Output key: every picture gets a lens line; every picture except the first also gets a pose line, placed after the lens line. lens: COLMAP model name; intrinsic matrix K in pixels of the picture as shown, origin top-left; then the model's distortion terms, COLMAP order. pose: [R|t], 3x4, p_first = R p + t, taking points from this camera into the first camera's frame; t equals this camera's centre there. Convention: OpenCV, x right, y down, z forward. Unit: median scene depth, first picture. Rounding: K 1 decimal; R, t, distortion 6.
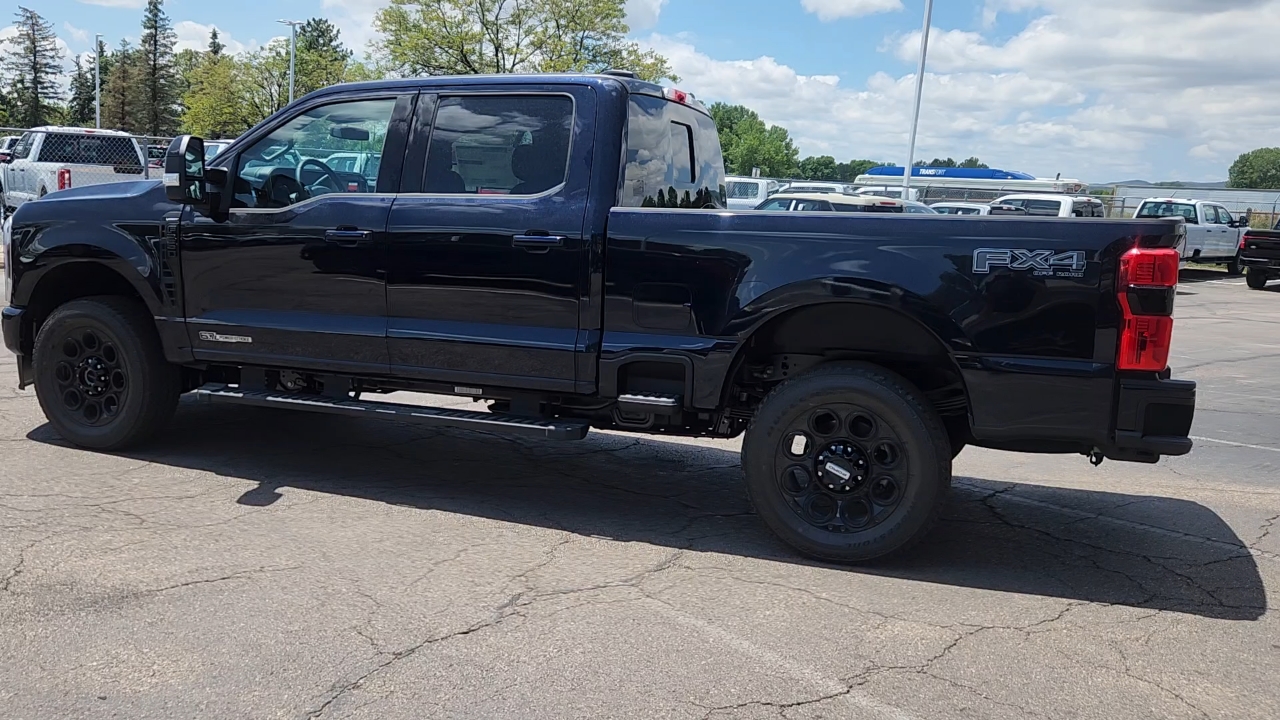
lens RADIAL K [[1084.9, 0, 623.6], [0, 1084.9, 366.1], [0, 0, 1]] dist [0.020987, 0.001782]
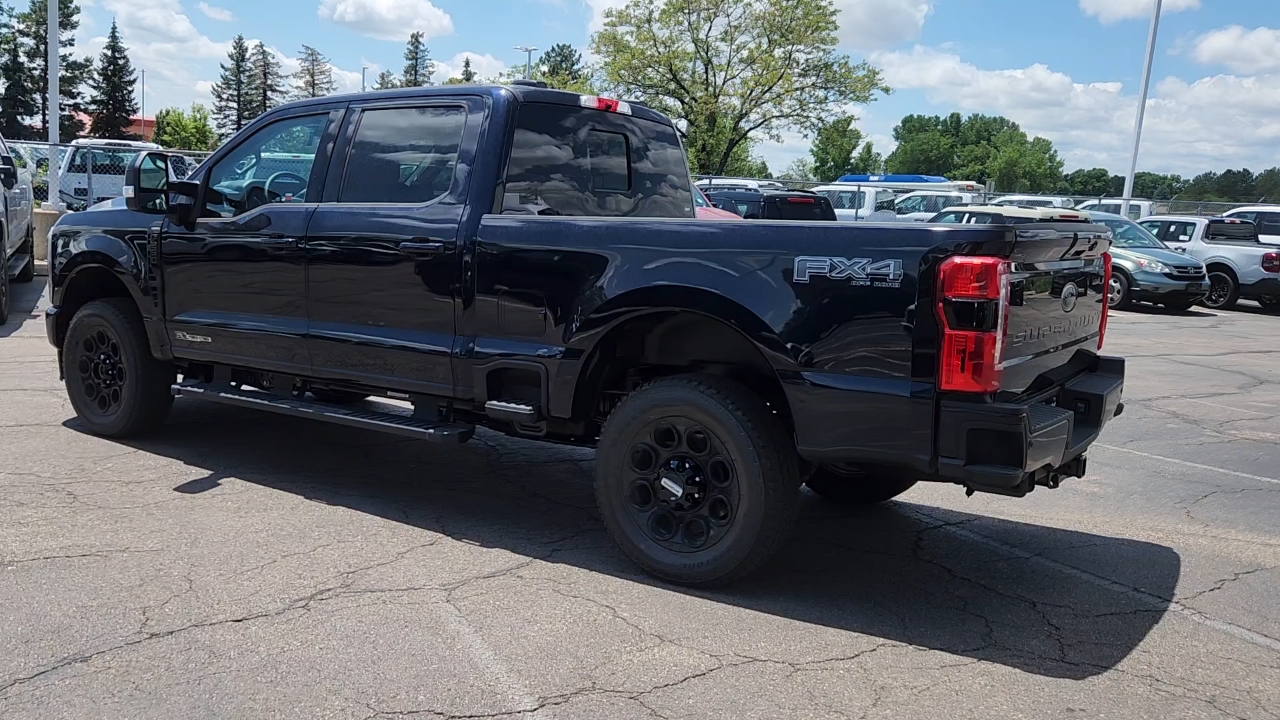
lens RADIAL K [[1084.9, 0, 623.6], [0, 1084.9, 366.1], [0, 0, 1]] dist [0.020987, 0.001782]
pose [[0.973912, 0.027752, -0.225222, 0.086292], [-0.031194, 0.999444, -0.011736, 0.000495], [0.224771, 0.018455, 0.974237, 0.012242]]
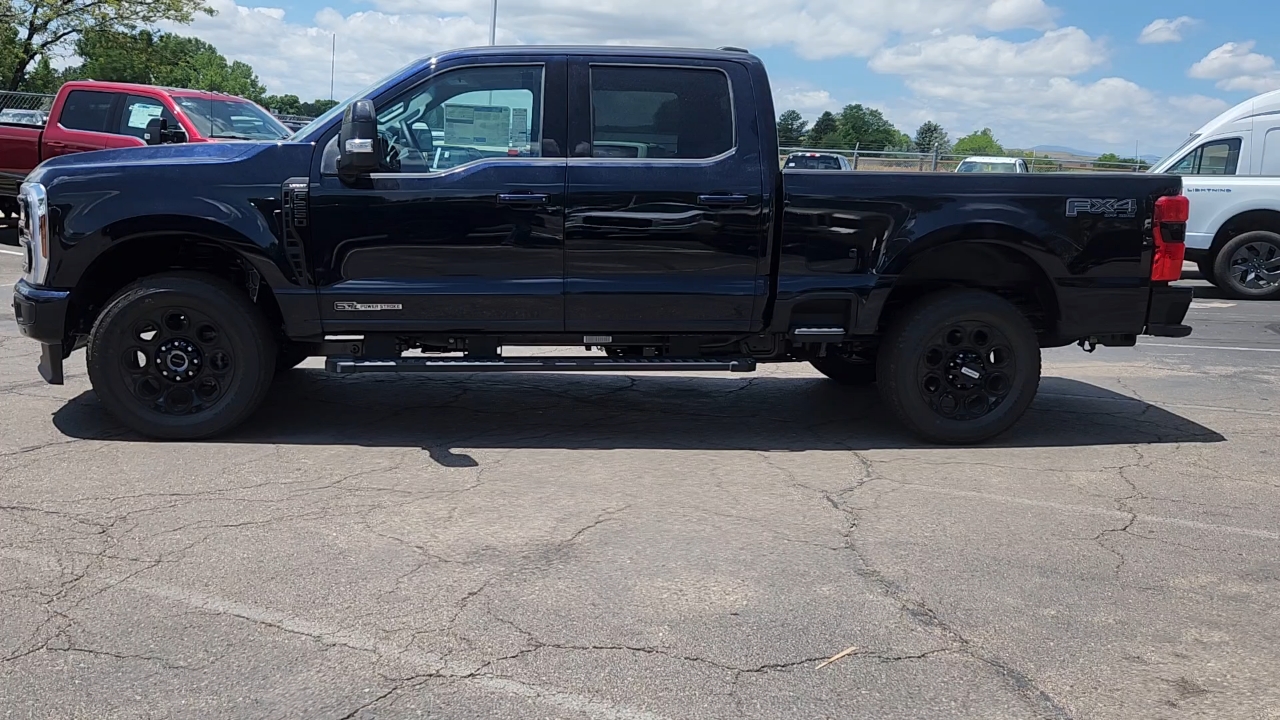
lens RADIAL K [[1087.3, 0, 622.3], [0, 1087.3, 362.8], [0, 0, 1]] dist [0.019400, 0.003241]
pose [[0.887536, -0.092016, 0.451456, -0.177984], [0.069623, 0.995387, 0.066006, -0.007132], [-0.455447, -0.027151, 0.889849, 0.006819]]
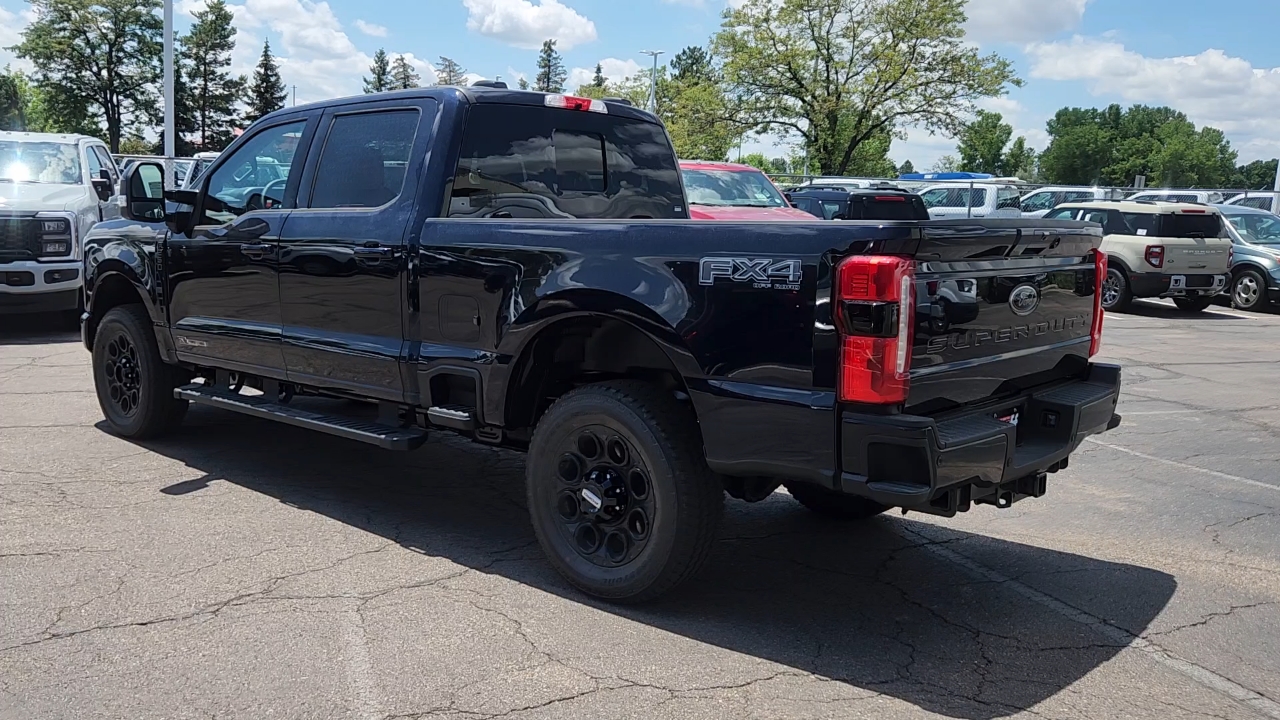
lens RADIAL K [[1087.3, 0, 622.3], [0, 1087.3, 362.8], [0, 0, 1]] dist [0.019400, 0.003241]
pose [[0.936183, 0.029235, -0.350295, 0.126838], [-0.036221, 0.999254, -0.013406, -0.001752], [0.349641, 0.025239, 0.936544, 0.032705]]
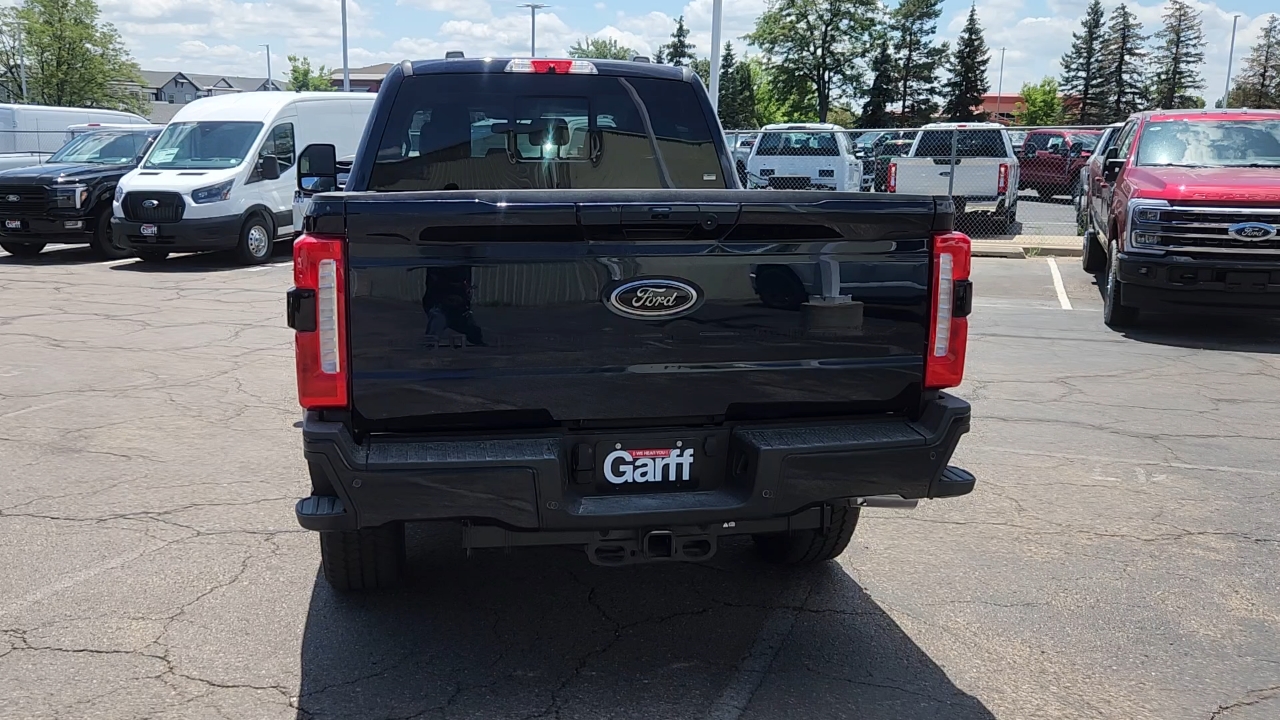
lens RADIAL K [[1087.3, 0, 622.3], [0, 1087.3, 362.8], [0, 0, 1]] dist [0.019400, 0.003241]
pose [[0.531689, 0.113558, -0.839292, 0.255422], [-0.109123, 0.991896, 0.065077, -0.019906], [0.839880, 0.056986, 0.539772, 0.167023]]
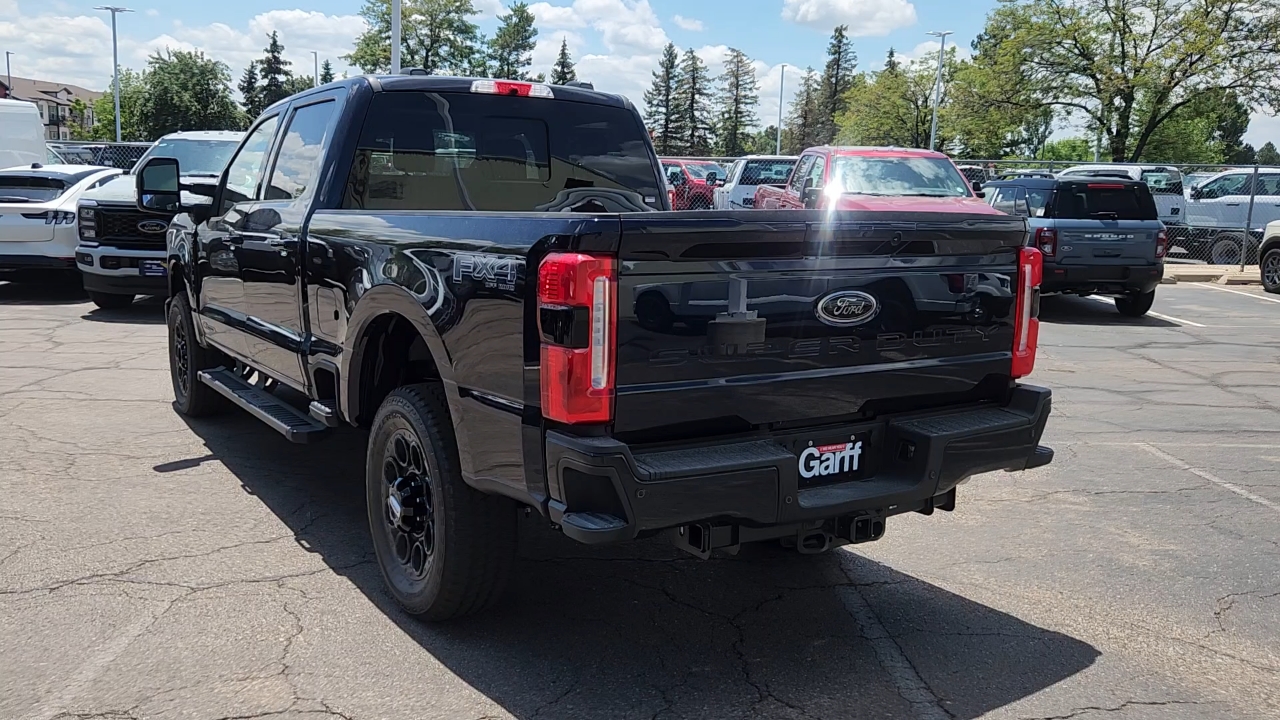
lens RADIAL K [[1087.3, 0, 622.3], [0, 1087.3, 362.8], [0, 0, 1]] dist [0.019400, 0.003241]
pose [[0.804393, 0.065485, -0.590477, 0.200012], [-0.073700, 0.997228, 0.010195, -0.009681], [0.589508, 0.035317, 0.806990, 0.092612]]
